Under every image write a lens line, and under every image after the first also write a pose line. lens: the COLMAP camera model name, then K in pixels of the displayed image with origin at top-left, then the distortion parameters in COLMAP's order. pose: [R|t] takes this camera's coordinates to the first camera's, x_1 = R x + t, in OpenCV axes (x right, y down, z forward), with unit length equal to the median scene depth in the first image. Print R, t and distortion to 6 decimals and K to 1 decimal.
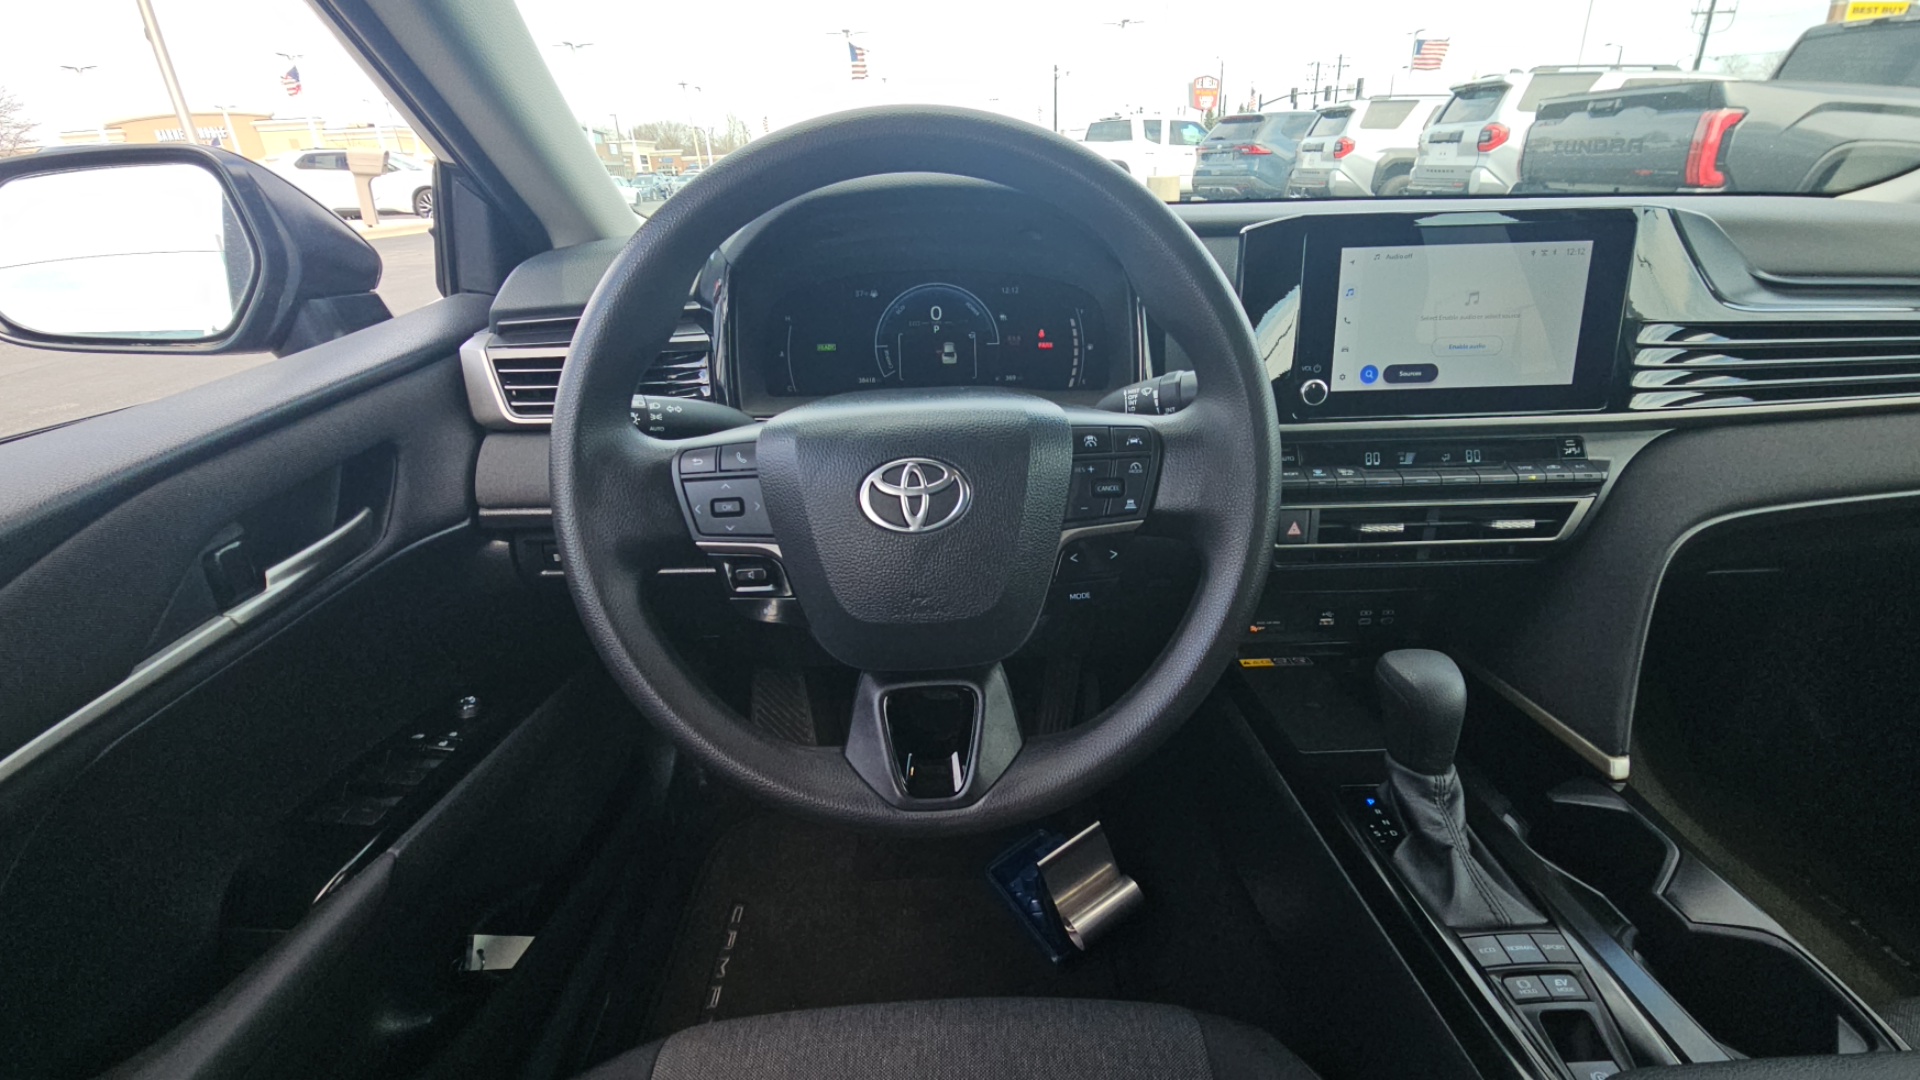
lens RADIAL K [[856.1, 0, 974.9], [0, 856.1, 543.1], [0, 0, 1]] dist [0.001076, -0.000508]
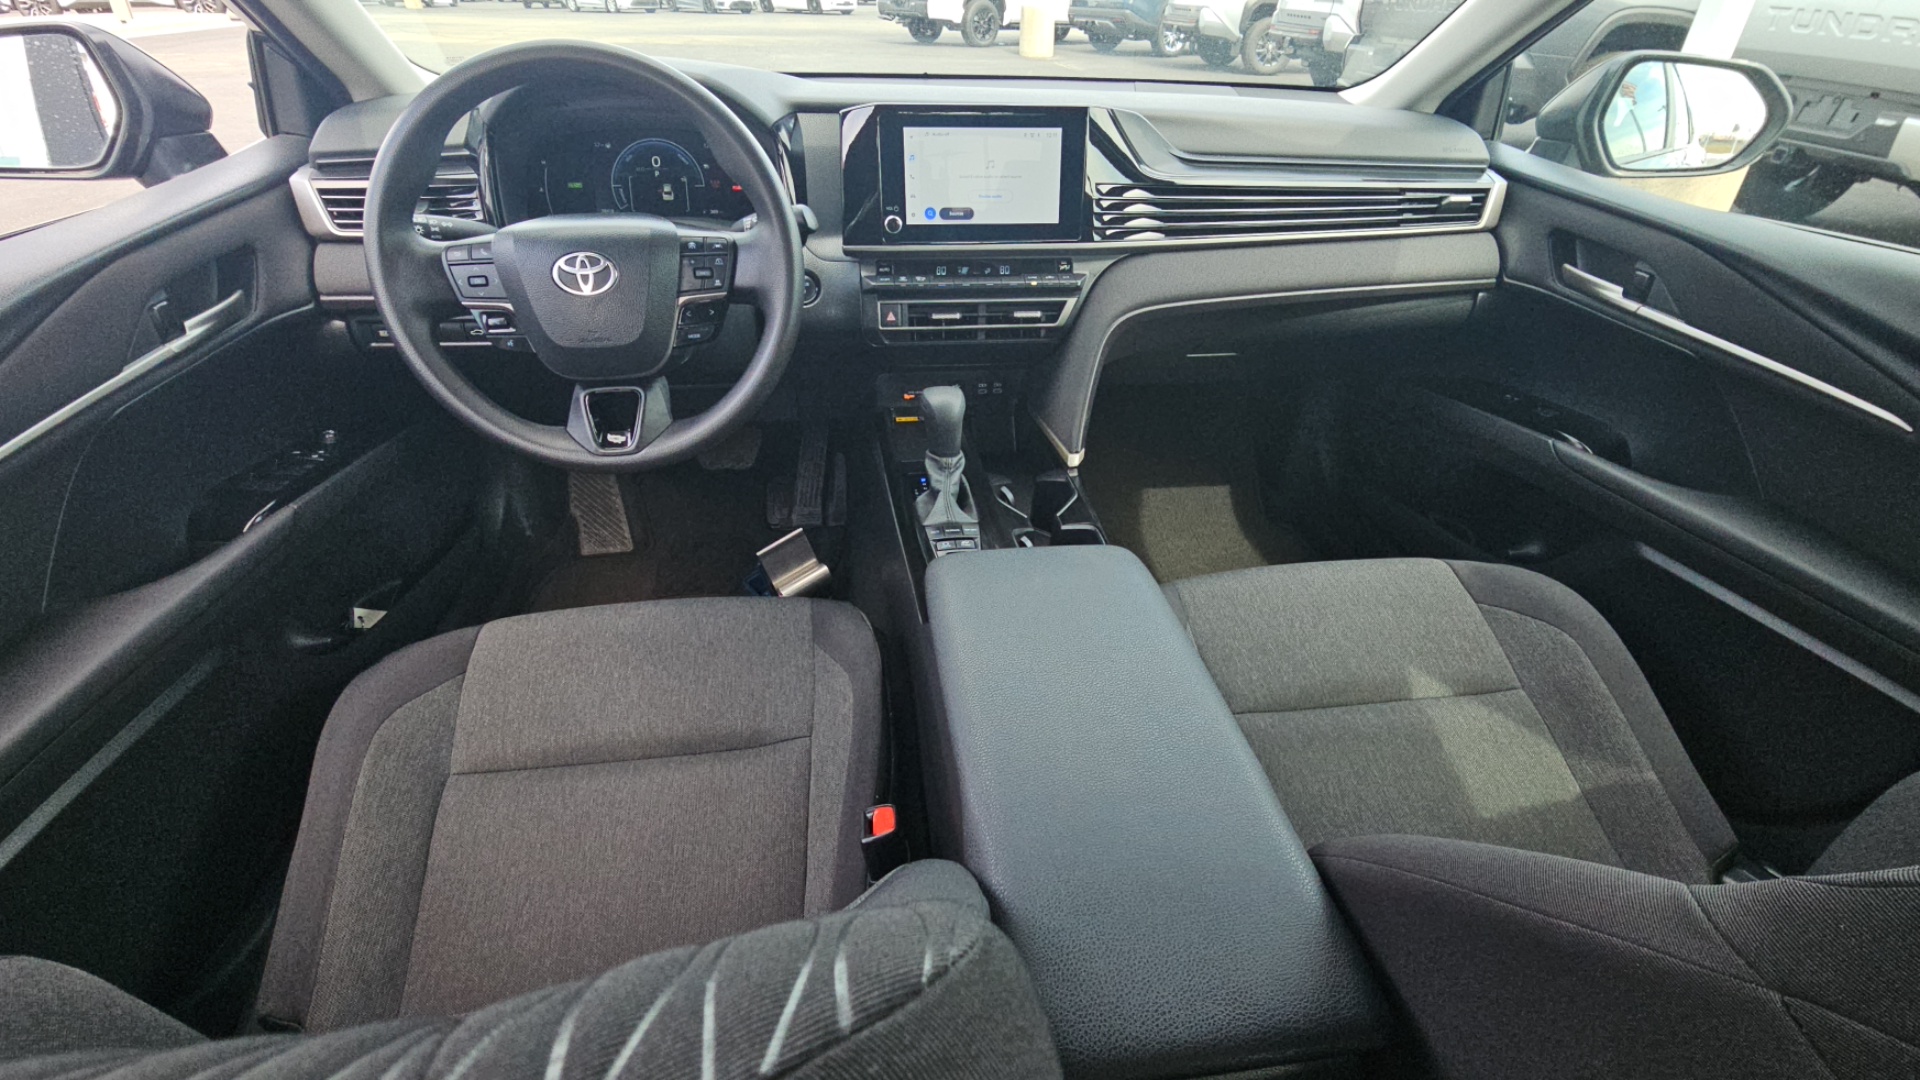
lens RADIAL K [[852.7, 0, 977.2], [0, 852.7, 544.1], [0, 0, 1]] dist [0.000239, -0.001407]
pose [[0.991188, -0.027158, 0.129648, 0.326658], [0.004923, 0.985633, 0.168832, 0.134647], [-0.132370, -0.166706, 0.977081, -0.627795]]
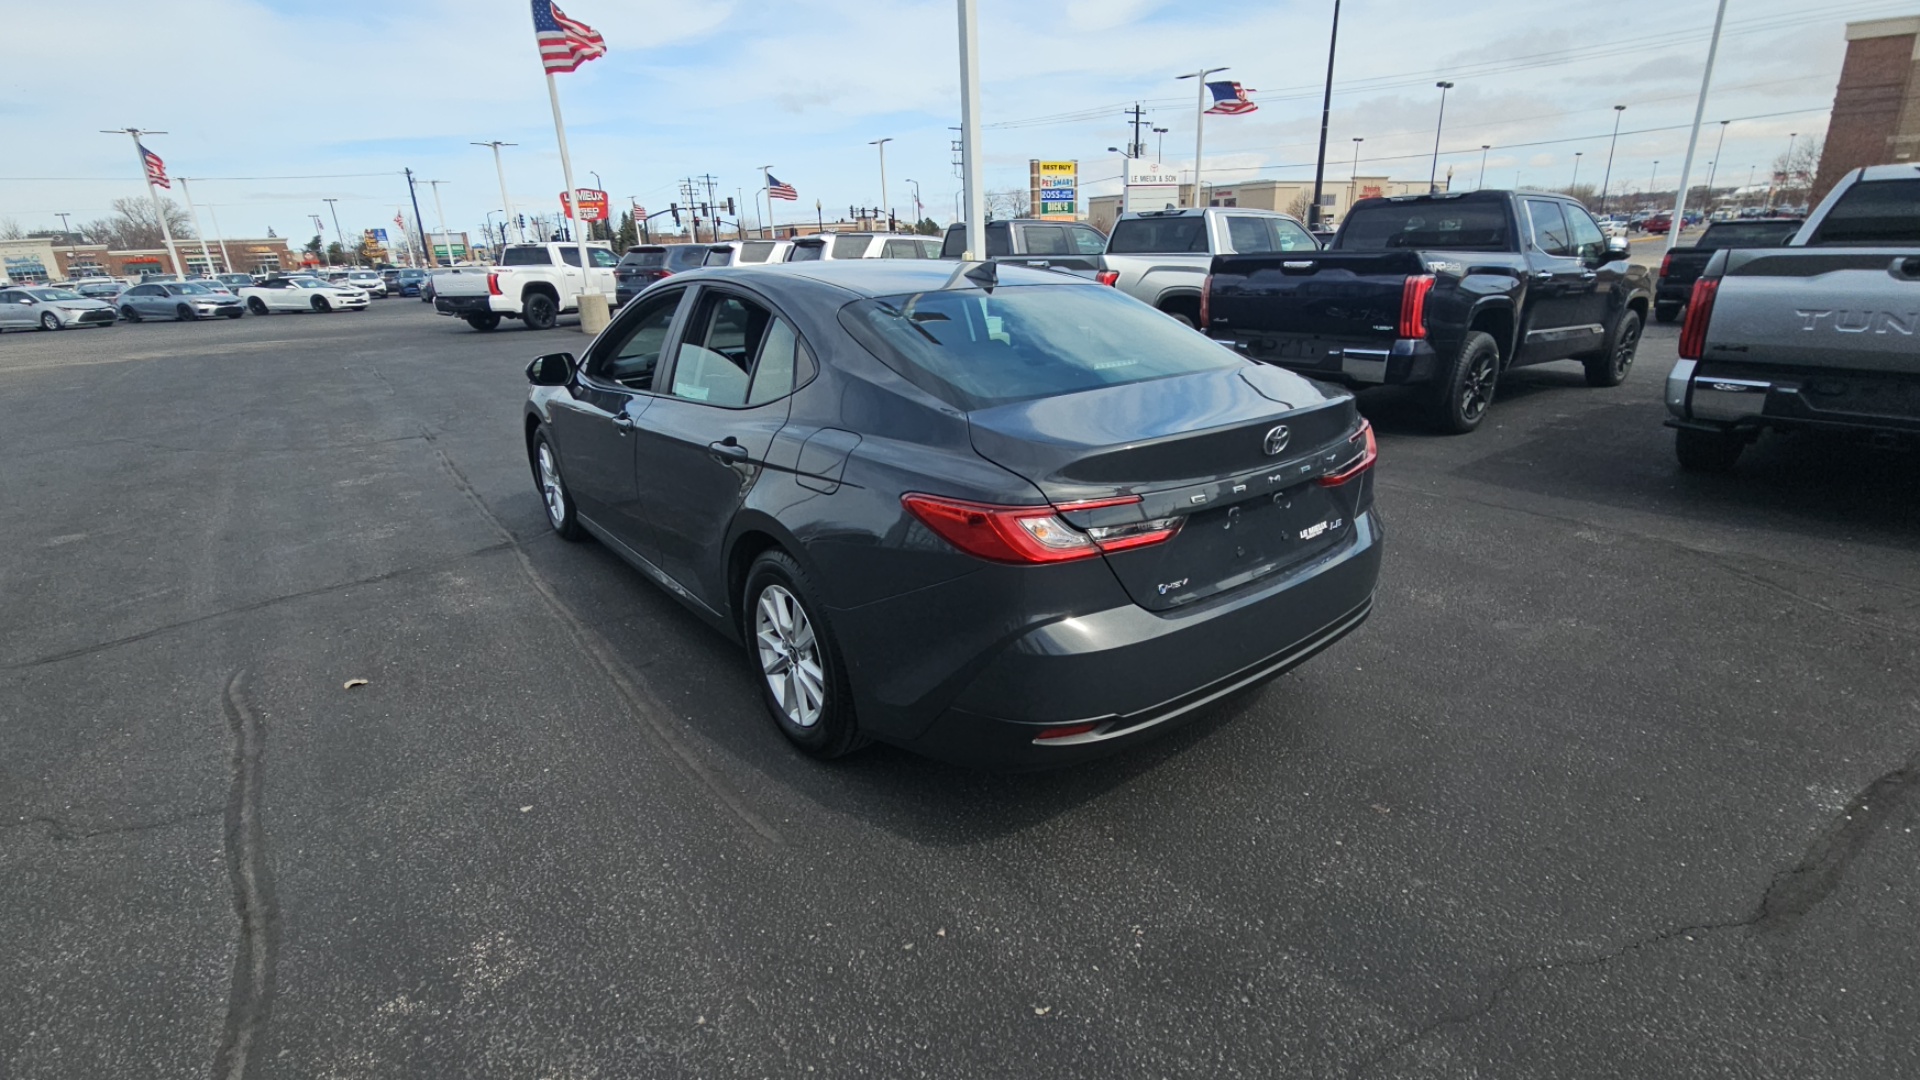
lens RADIAL K [[856.1, 0, 974.9], [0, 856.1, 543.1], [0, 0, 1]] dist [0.001076, -0.000508]
pose [[0.803368, -0.187366, 0.565237, -2.393070], [0.245338, 0.969048, -0.027475, 1.849259], [-0.542595, 0.160746, 0.824471, -5.752735]]
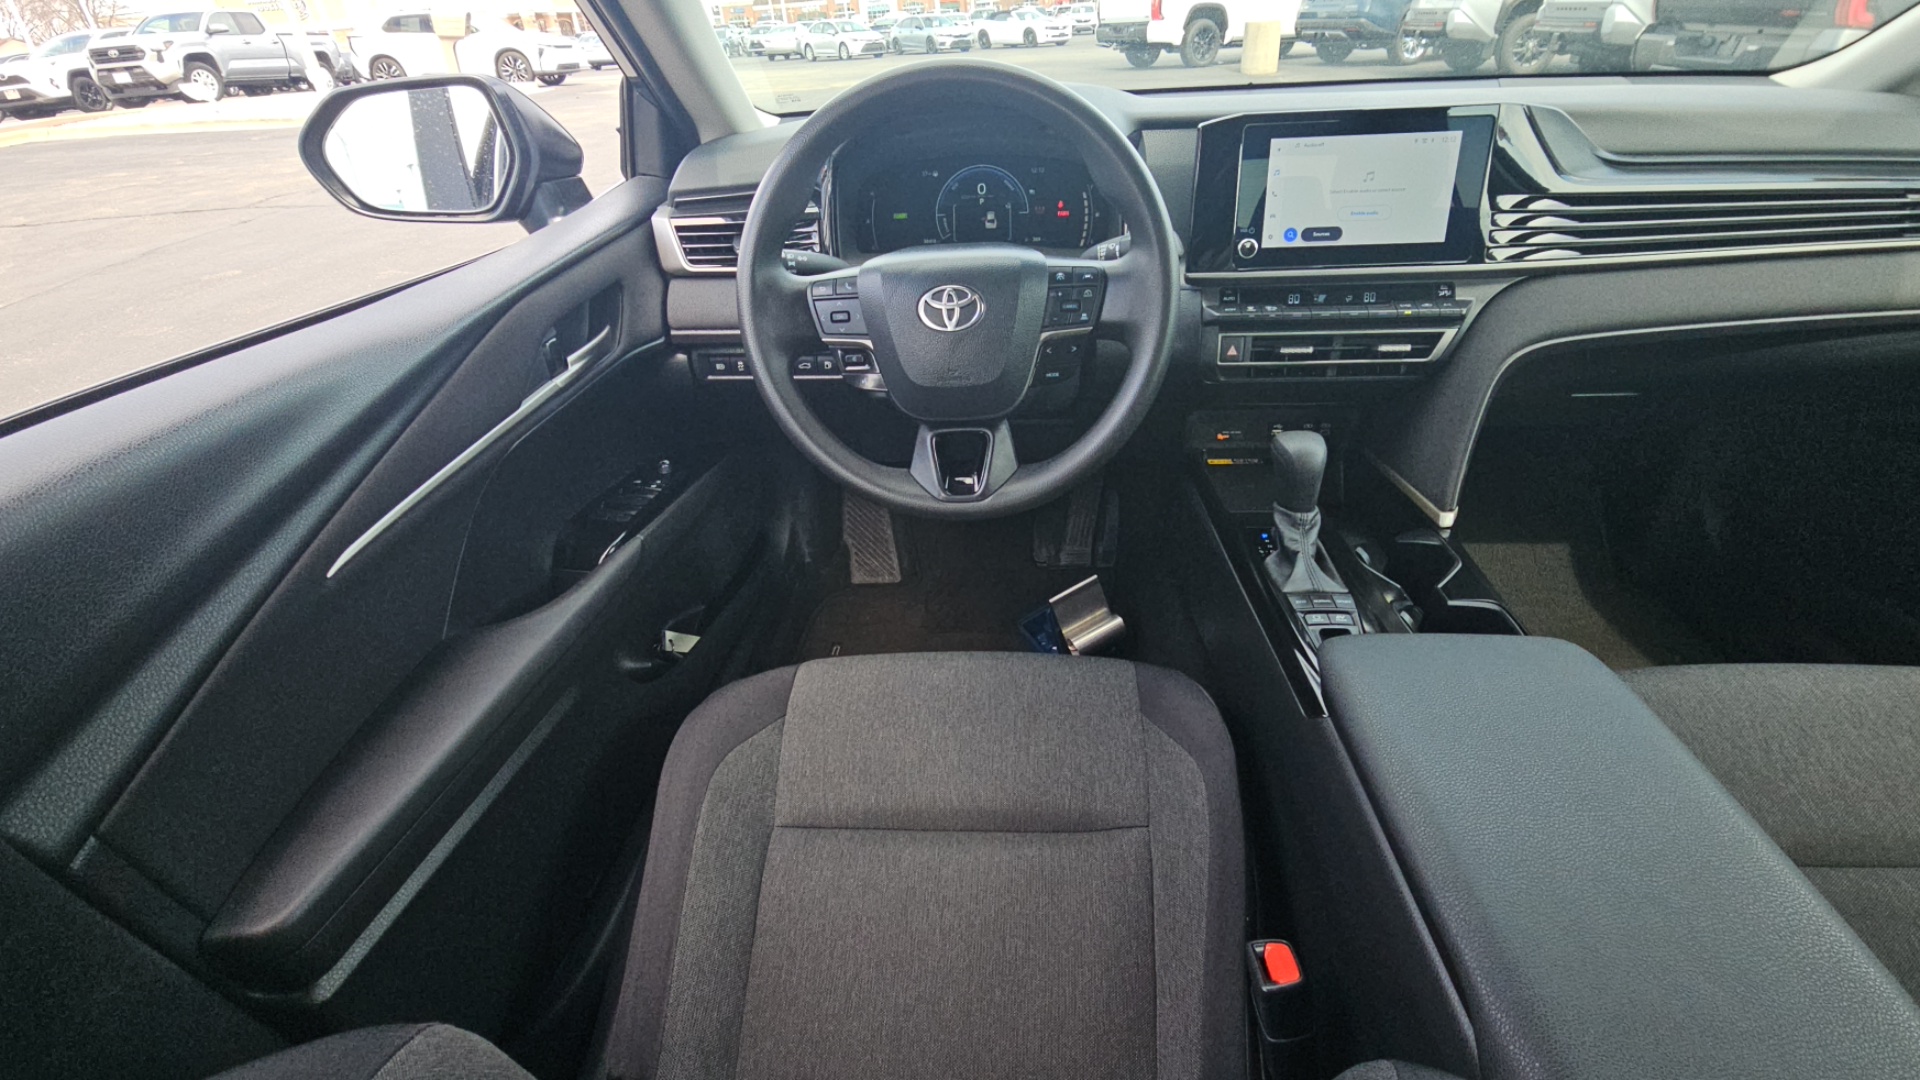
lens RADIAL K [[852.7, 0, 977.2], [0, 852.7, 544.1], [0, 0, 1]] dist [0.000239, -0.001407]
pose [[0.996166, 0.026756, -0.083290, 0.086530], [-0.014494, 0.989401, 0.144483, 0.103806], [0.086273, -0.142722, 0.985996, -0.462791]]
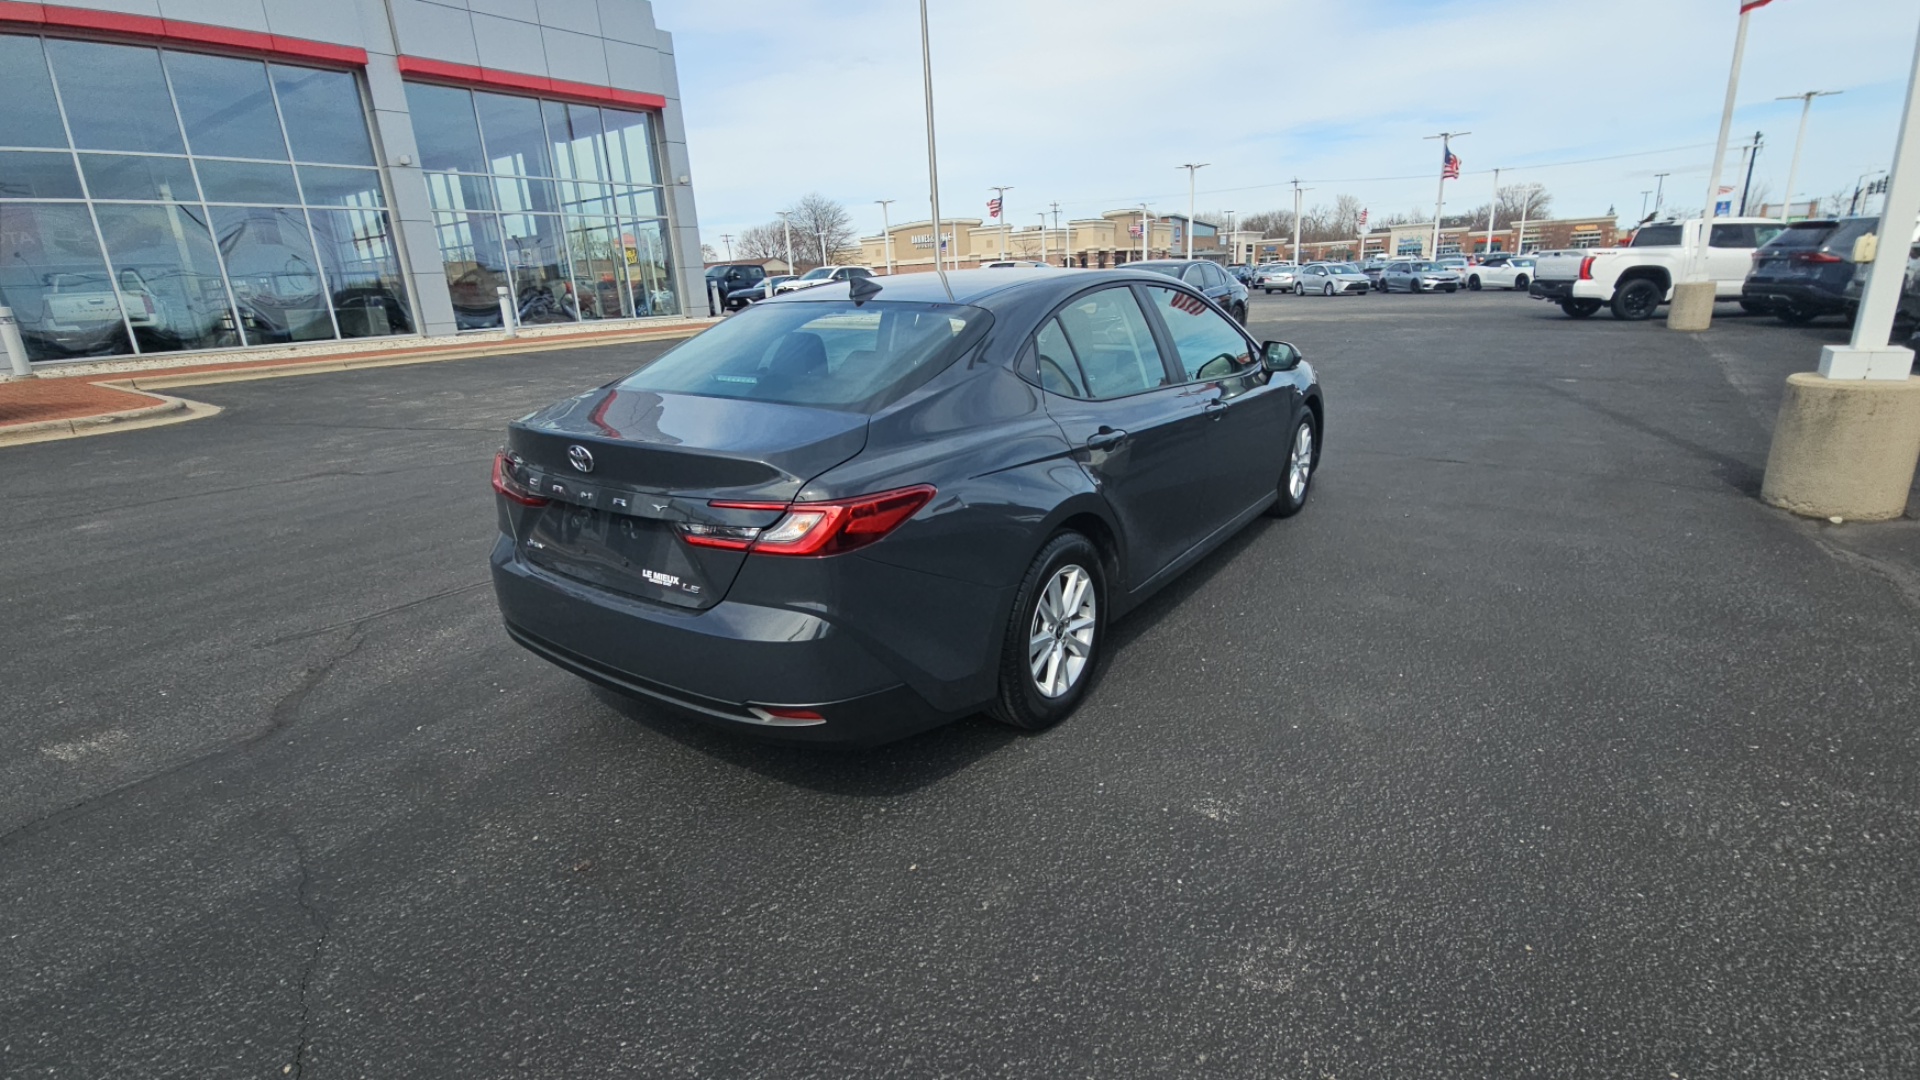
lens RADIAL K [[852.7, 0, 977.2], [0, 852.7, 544.1], [0, 0, 1]] dist [0.000239, -0.001407]
pose [[0.803564, 0.181417, -0.566897, 4.516877], [-0.228799, 0.973389, -0.012815, 1.658025], [0.549486, 0.140003, 0.823689, -5.637966]]
